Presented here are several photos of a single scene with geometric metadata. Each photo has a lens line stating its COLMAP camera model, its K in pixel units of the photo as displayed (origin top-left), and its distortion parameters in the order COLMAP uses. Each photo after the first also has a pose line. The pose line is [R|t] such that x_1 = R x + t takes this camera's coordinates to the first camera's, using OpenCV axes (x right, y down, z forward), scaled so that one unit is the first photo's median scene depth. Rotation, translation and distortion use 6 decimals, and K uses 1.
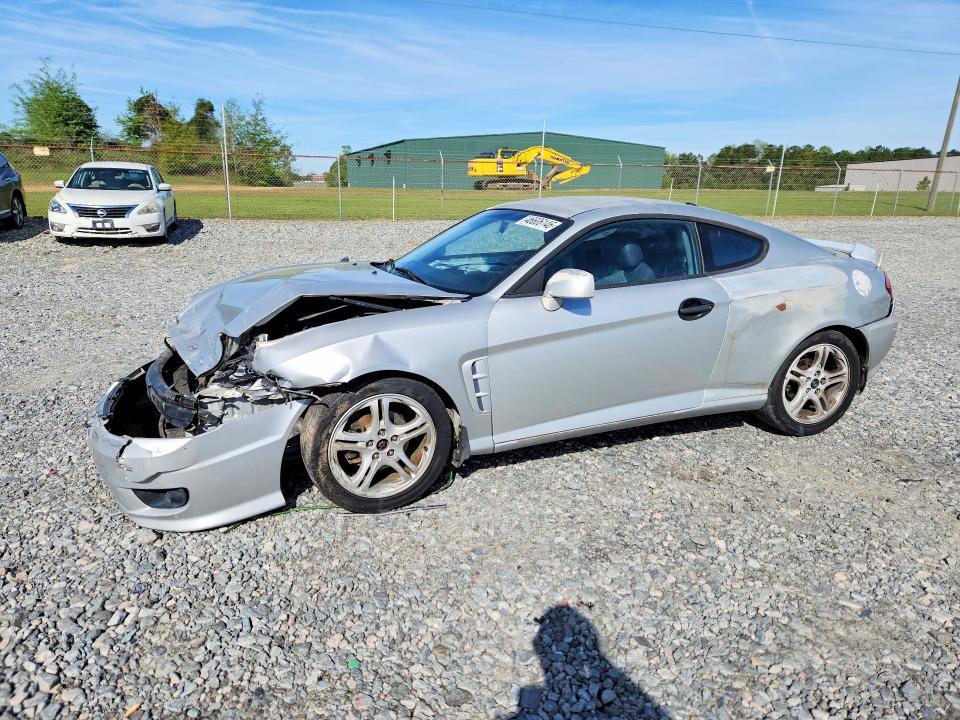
lens RADIAL K [[666.8, 0, 480.0], [0, 666.8, 360.0], [0, 0, 1]] dist [0.019323, -0.021308]
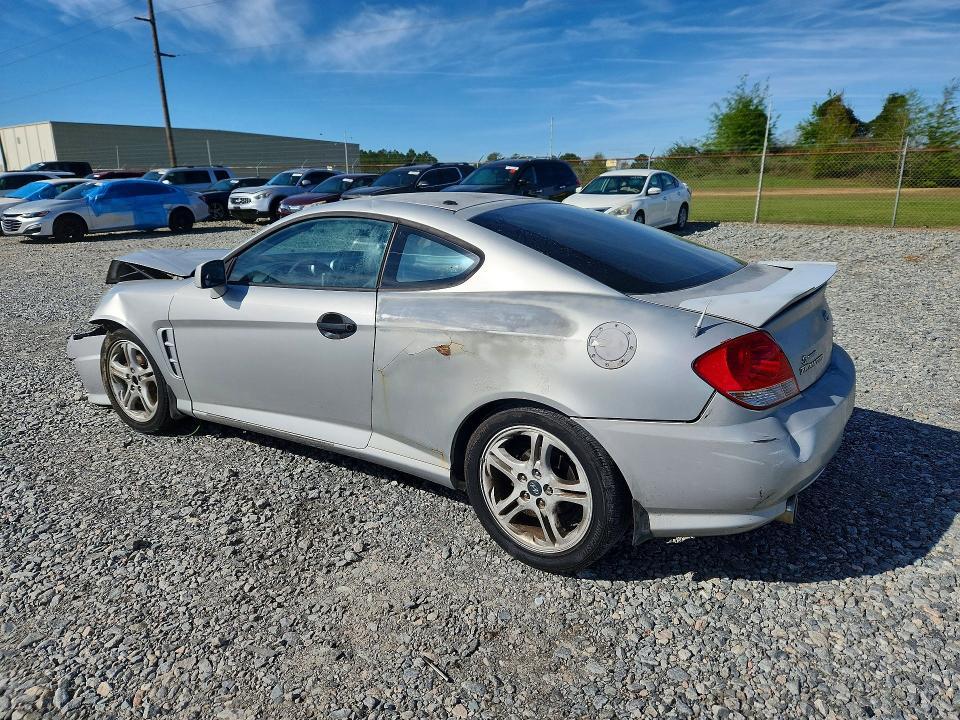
lens RADIAL K [[666.8, 0, 480.0], [0, 666.8, 360.0], [0, 0, 1]] dist [0.019323, -0.021308]
pose [[0.528323, 0.193869, -0.826613, 0.123523], [-0.198984, 0.974740, 0.101430, -0.017333], [0.825397, 0.110895, 0.553554, 0.075921]]
